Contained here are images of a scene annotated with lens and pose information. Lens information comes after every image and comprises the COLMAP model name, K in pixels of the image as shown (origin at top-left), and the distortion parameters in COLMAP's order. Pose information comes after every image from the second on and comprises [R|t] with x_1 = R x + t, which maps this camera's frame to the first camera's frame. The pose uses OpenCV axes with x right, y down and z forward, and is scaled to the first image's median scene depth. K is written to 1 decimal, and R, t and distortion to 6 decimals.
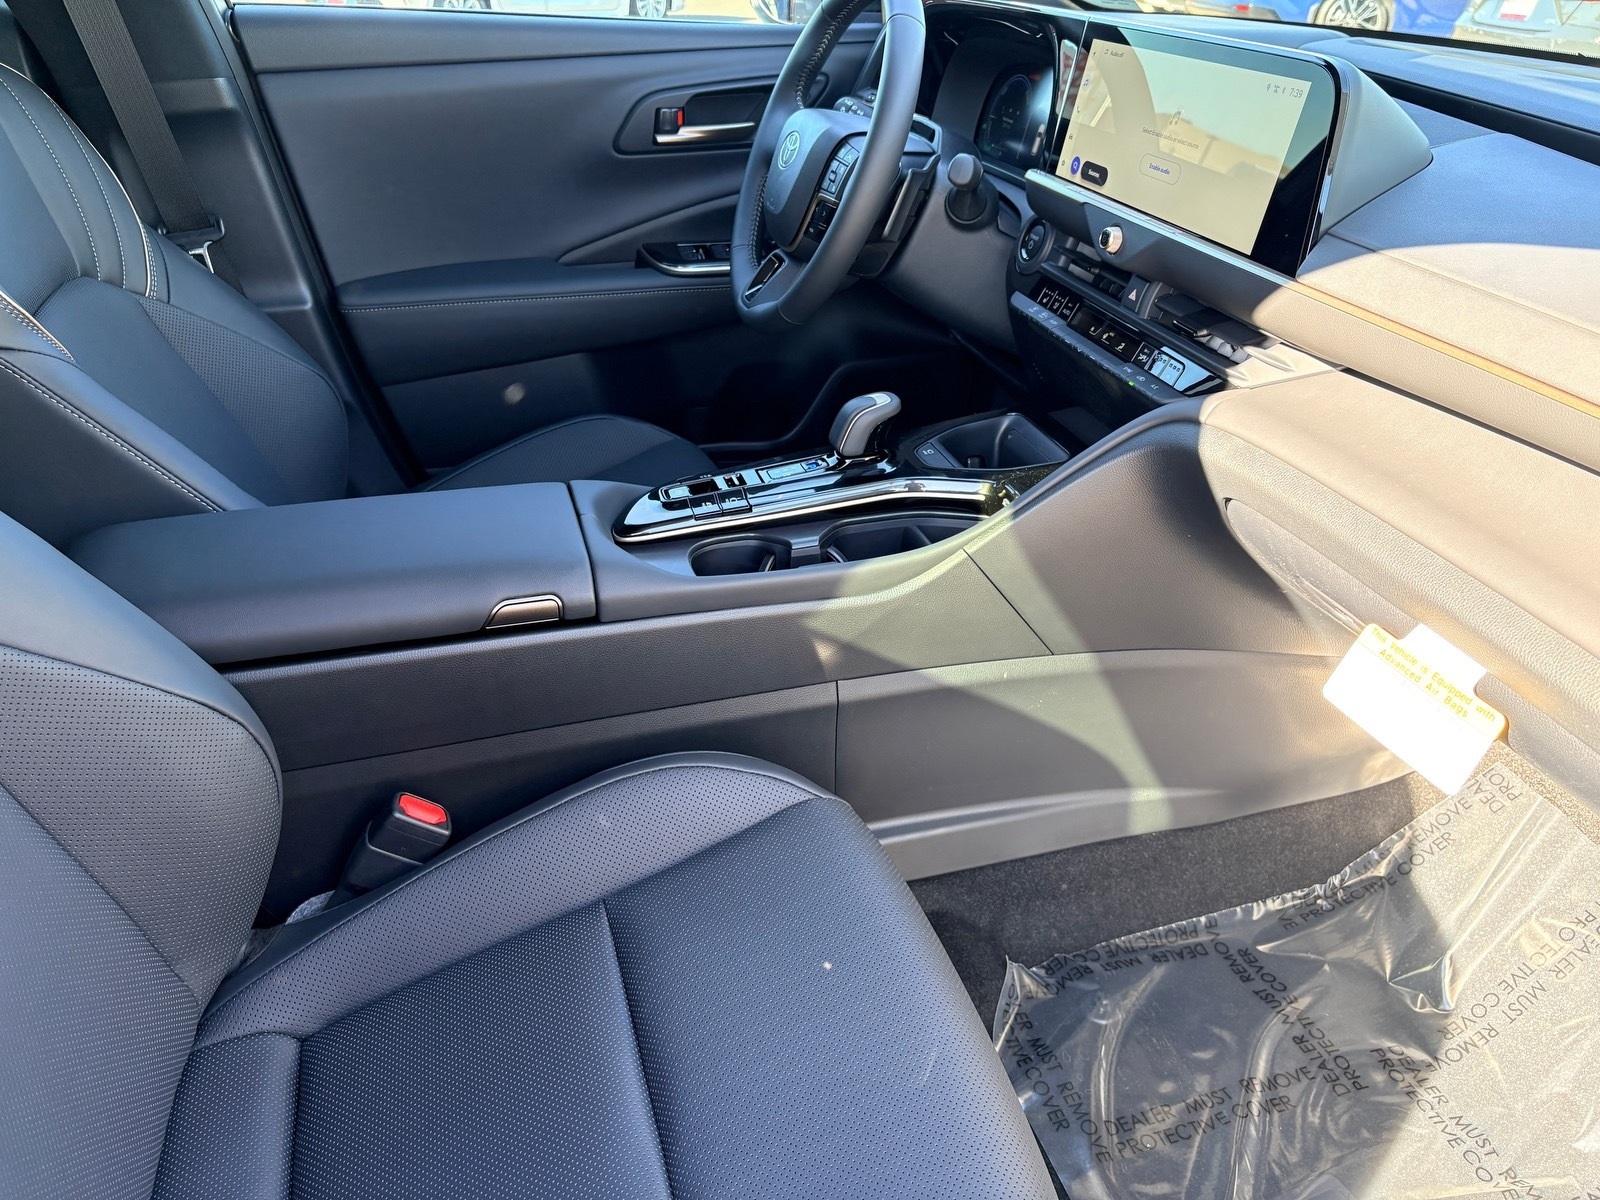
lens RADIAL K [[1215.2, 0, 800.0], [0, 1215.2, 600.0], [0, 0, 1]] dist [0.000308, 0.045533]
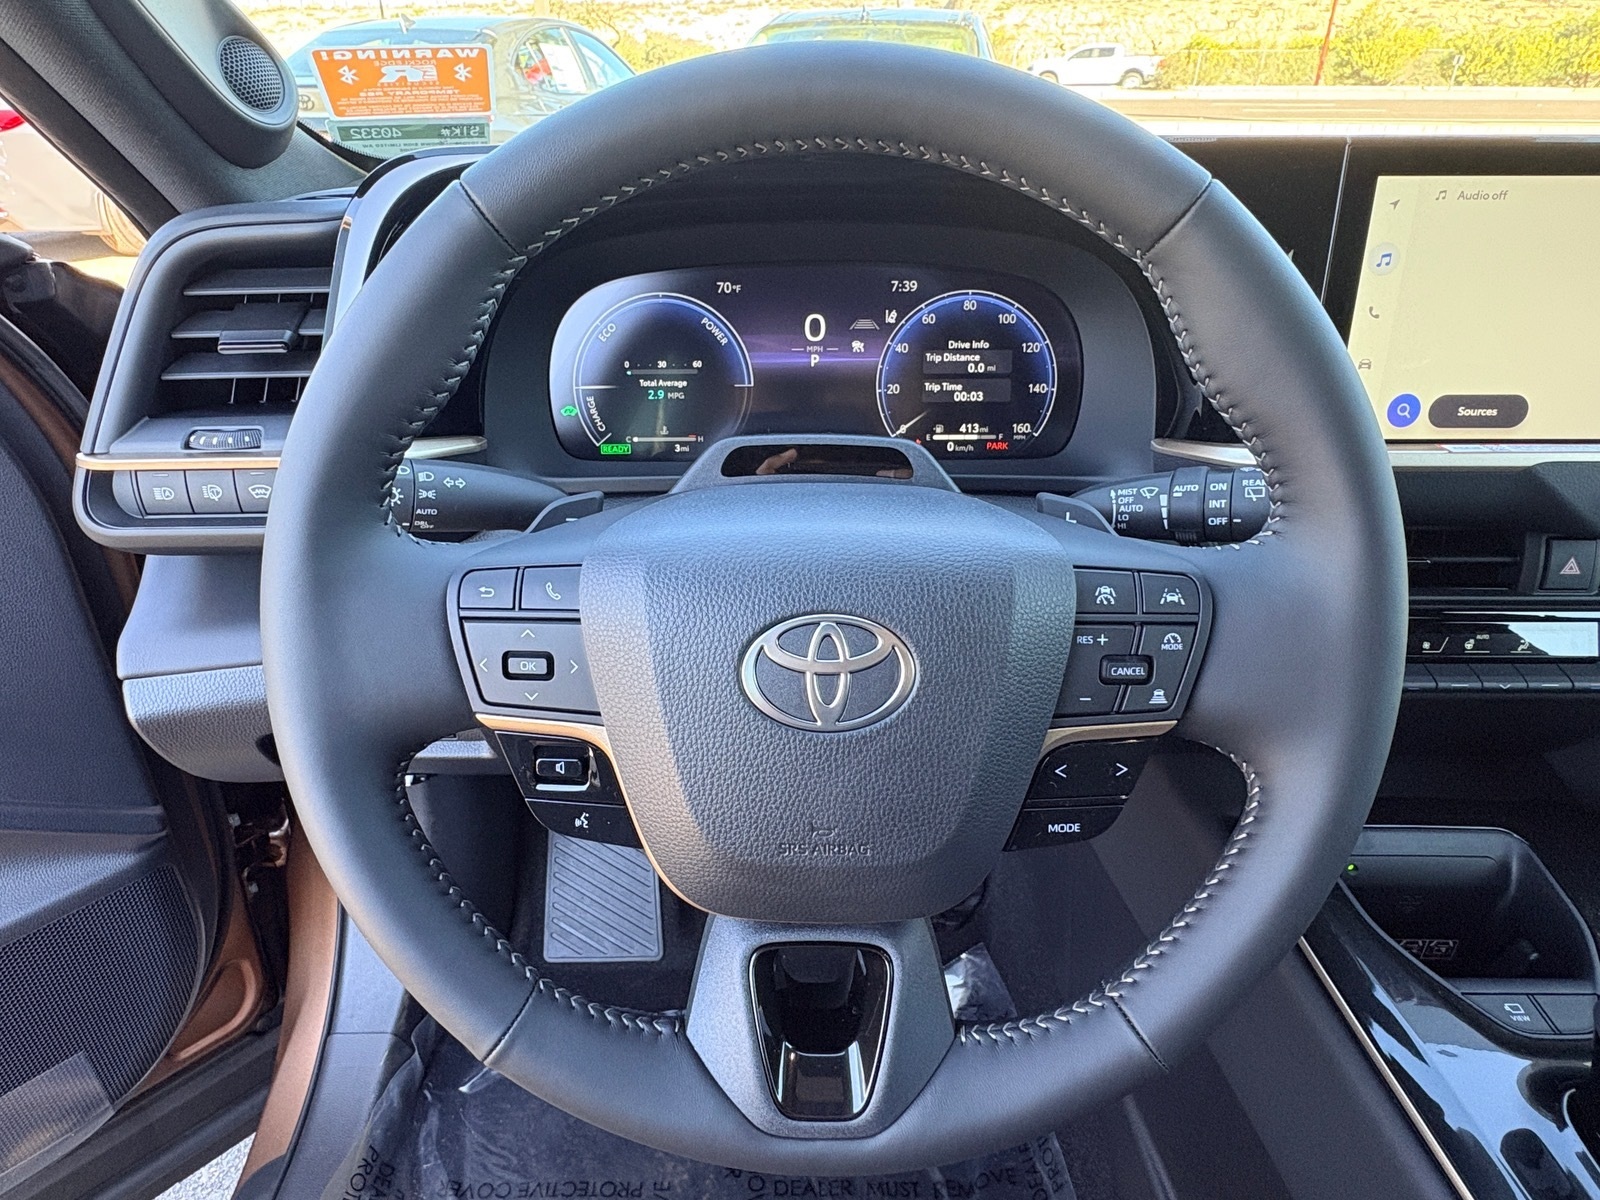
lens RADIAL K [[972.5, 0, 776.4], [0, 972.5, 601.6], [0, 0, 1]] dist [0.014027, -0.003840]
pose [[0.278969, -0.474050, 0.835137, -0.264165], [0.477592, 0.822972, 0.307610, -0.604663], [-0.833116, 0.313041, 0.455986, 1.168844]]
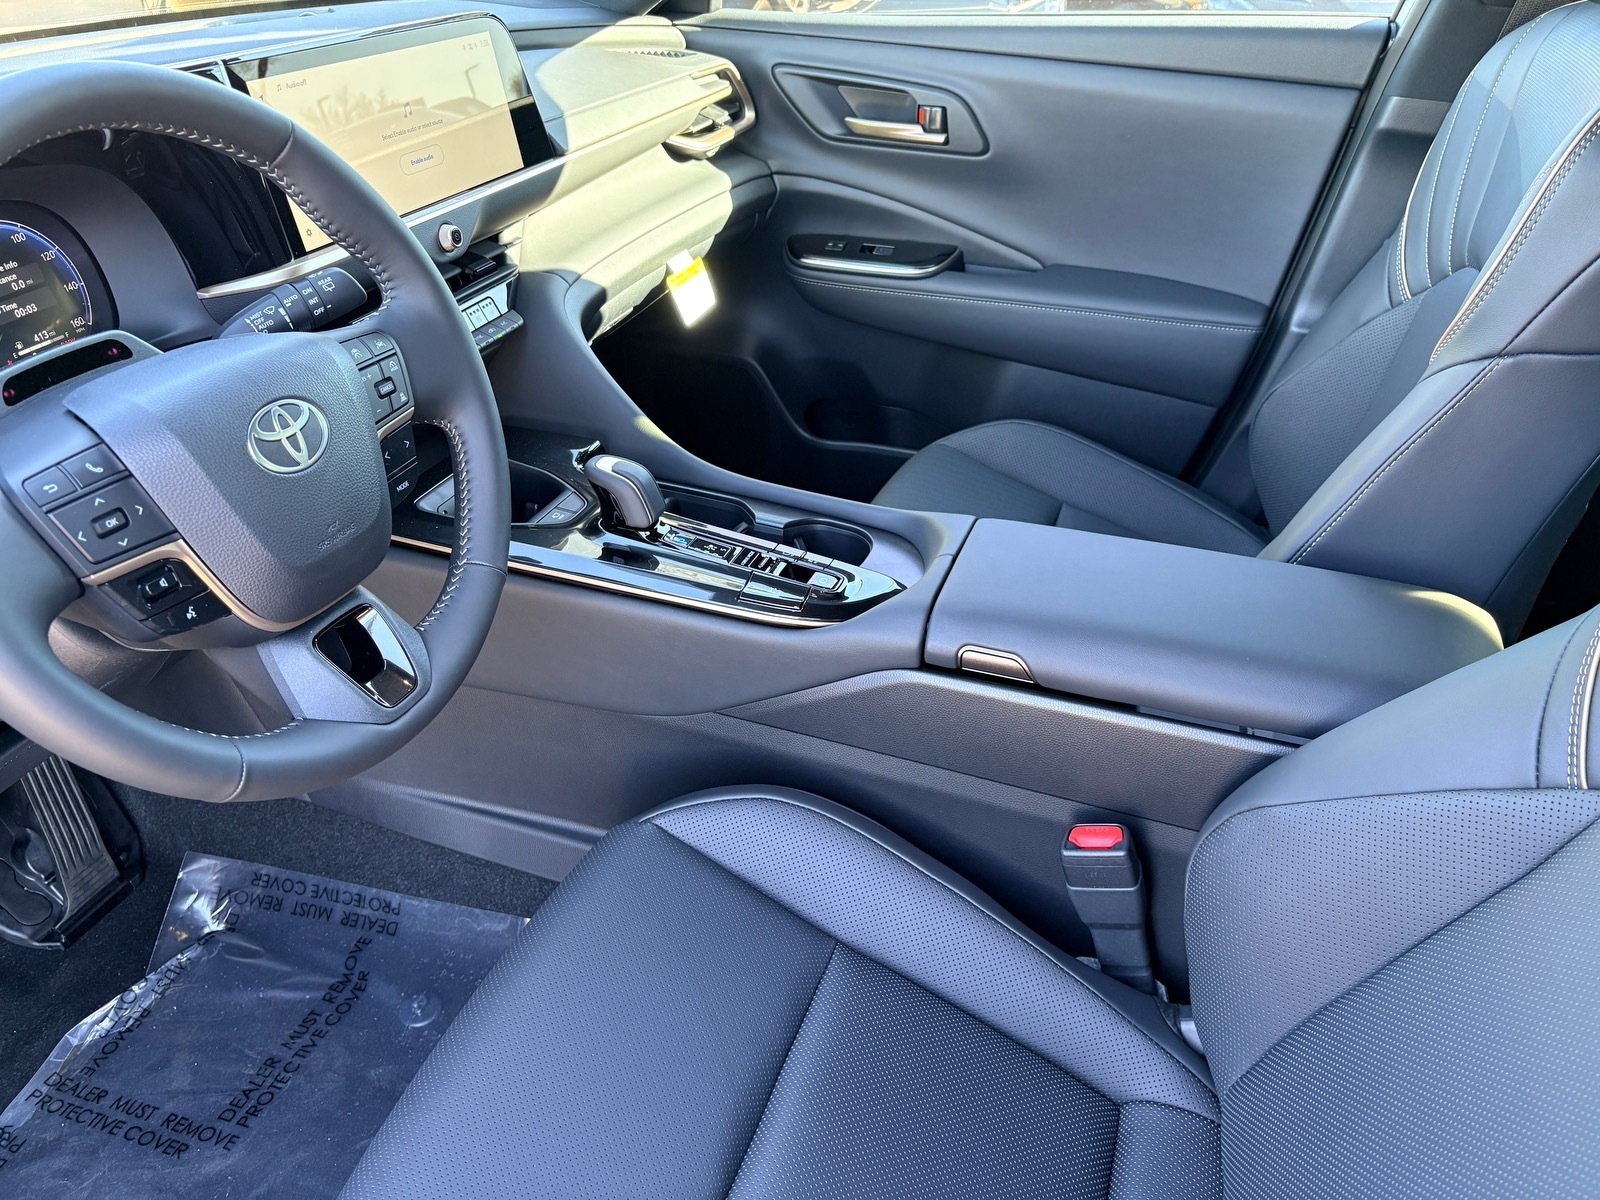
lens RADIAL K [[1217.8, 0, 792.9], [0, 1217.8, 606.8], [0, 0, 1]] dist [0.040956, -0.052431]
pose [[-0.803349, -0.336281, 0.491473, -0.580255], [0.273536, 0.524710, 0.806137, -0.889732], [-0.528970, 0.782045, -0.329540, 1.449028]]
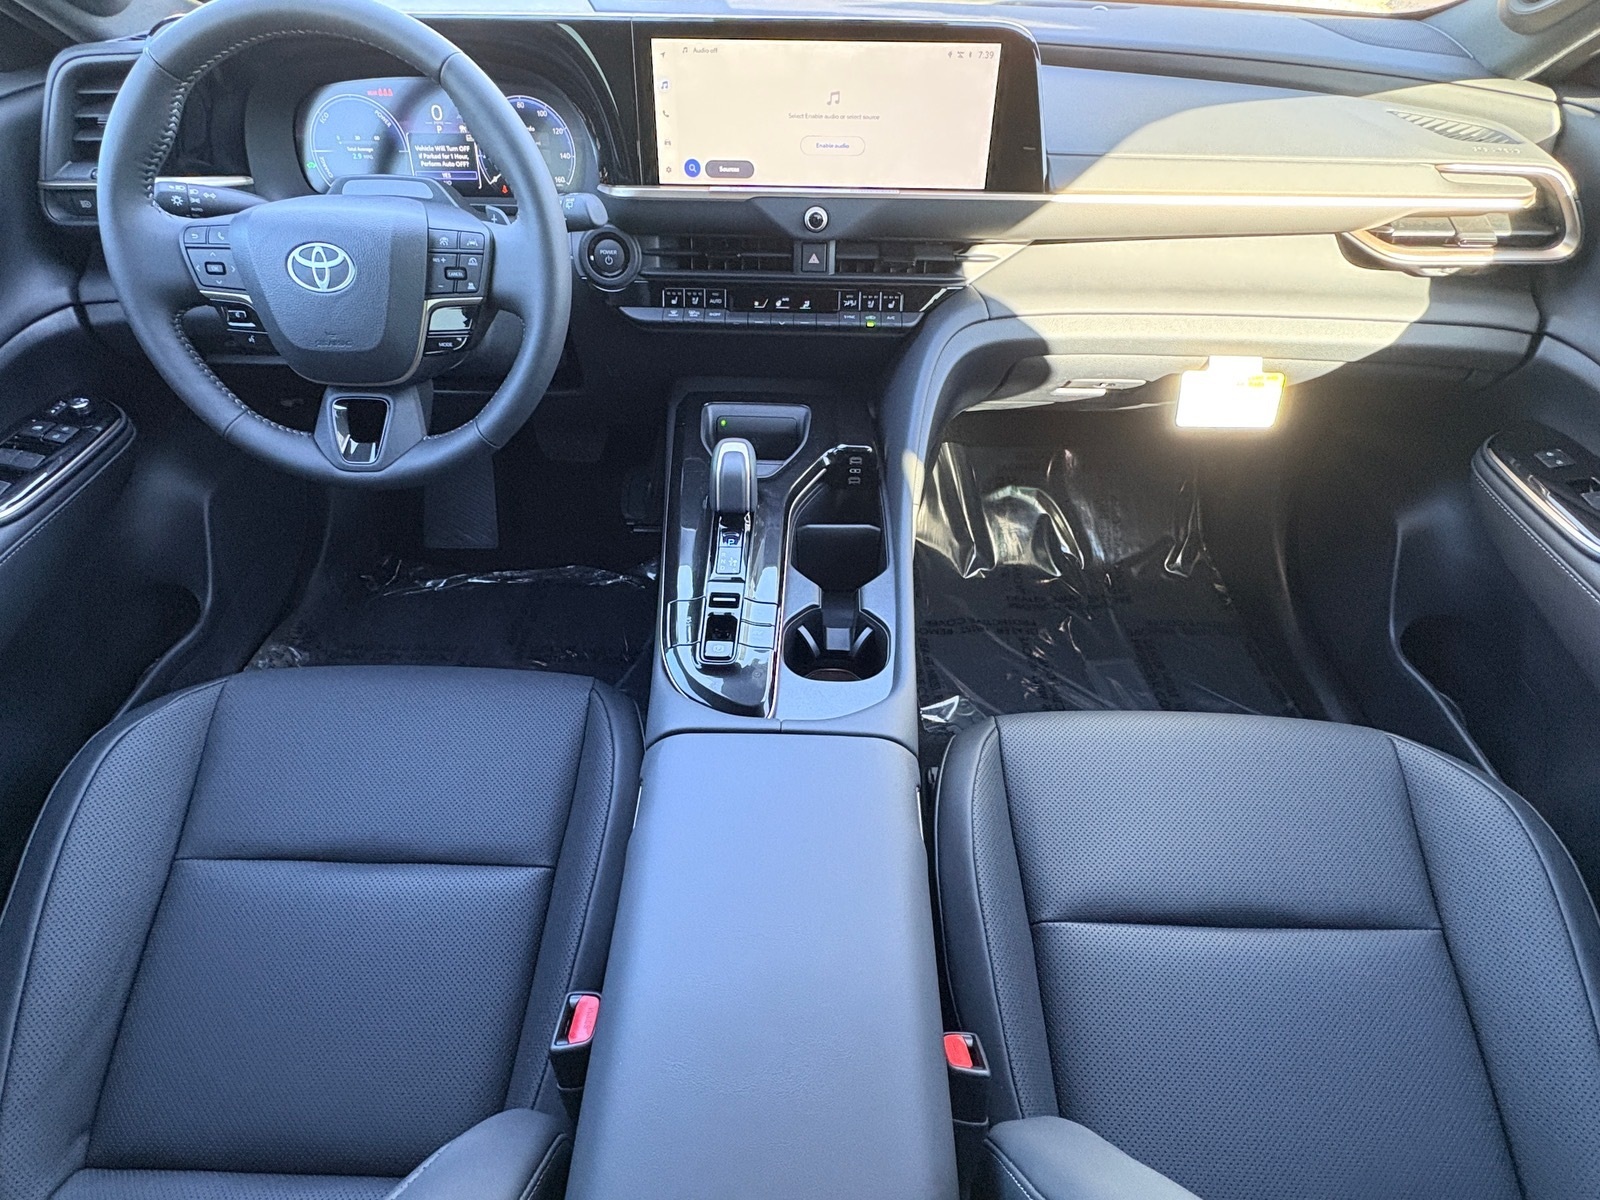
lens RADIAL K [[872.8, 0, 791.9], [0, 872.8, 593.6], [0, 0, 1]] dist [0.002759, 0.001618]
pose [[0.306759, -0.645088, 0.699829, -0.560039], [0.469627, 0.742127, 0.478224, -0.446136], [-0.827858, 0.181959, 0.530605, 0.659860]]
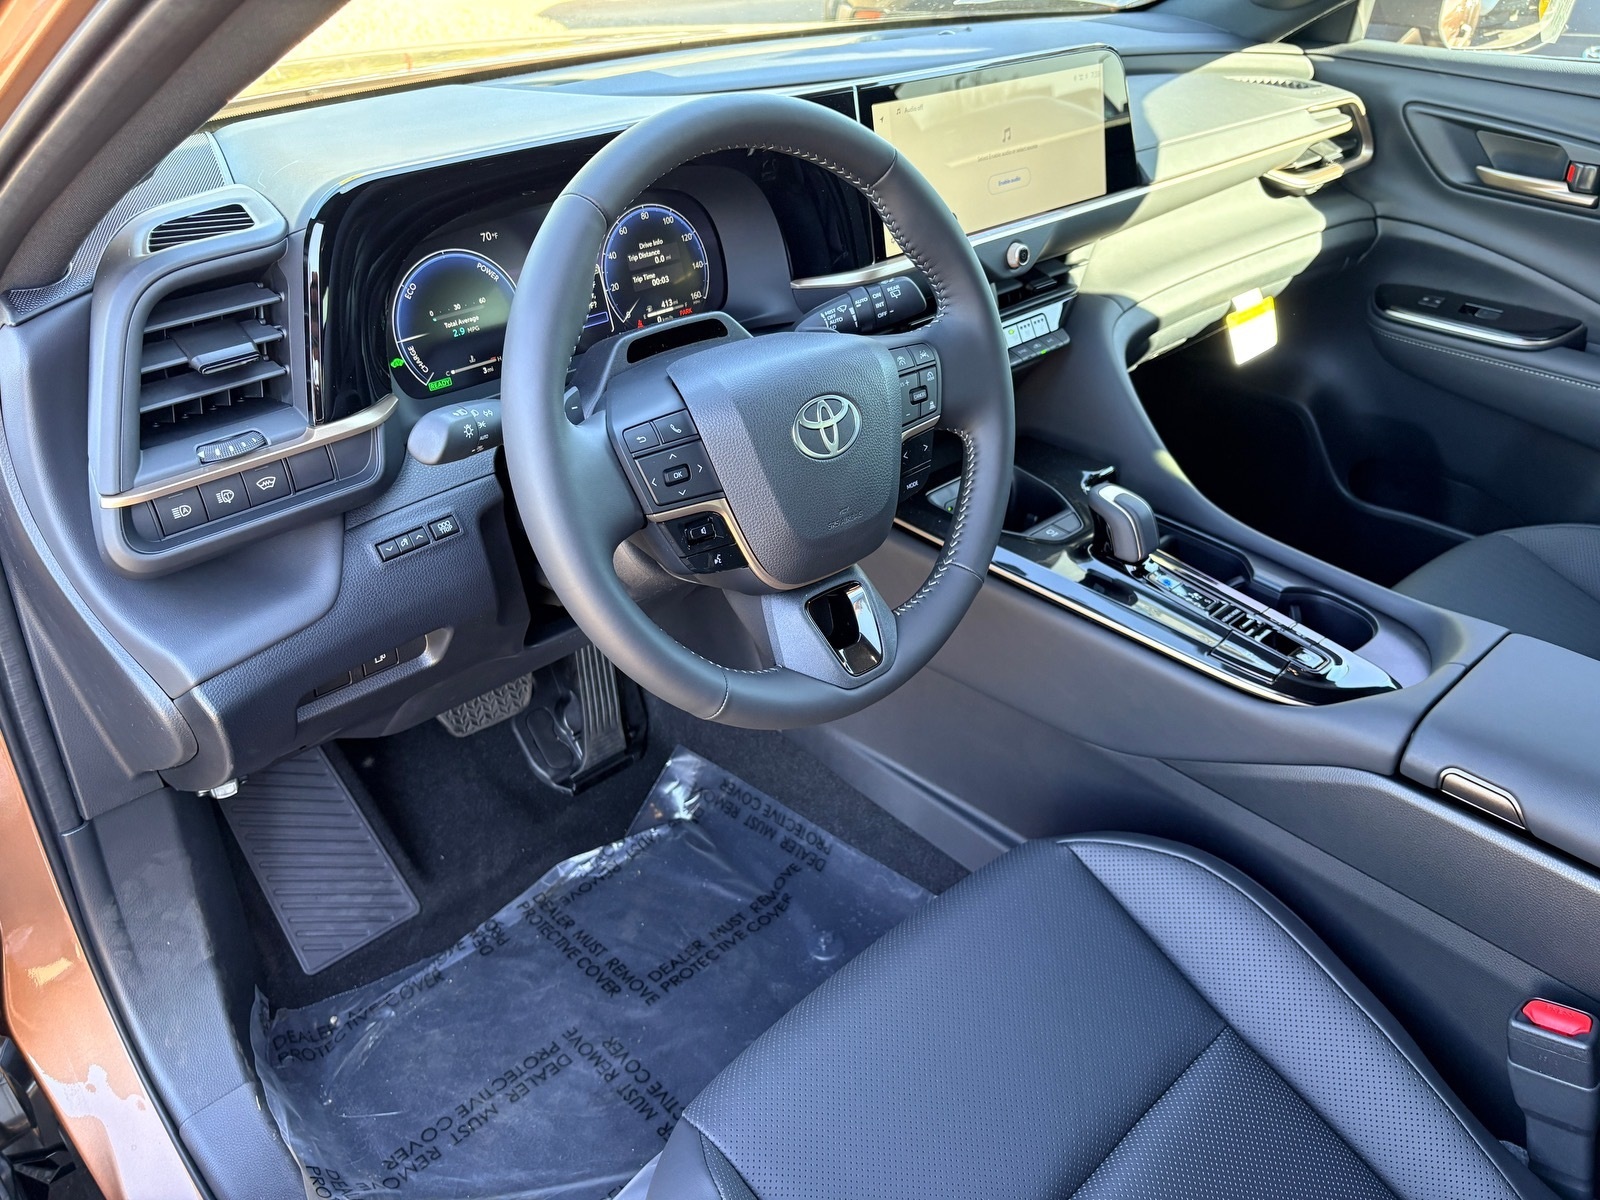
lens RADIAL K [[1215.8, 0, 800.0], [0, 1215.8, 600.0], [0, 0, 1]] dist [0.069266, -0.085382]
pose [[-0.453560, -0.487596, 0.746012, -0.613913], [0.432702, 0.611307, 0.662626, -0.921268], [-0.779136, 0.623341, -0.066280, 1.434101]]
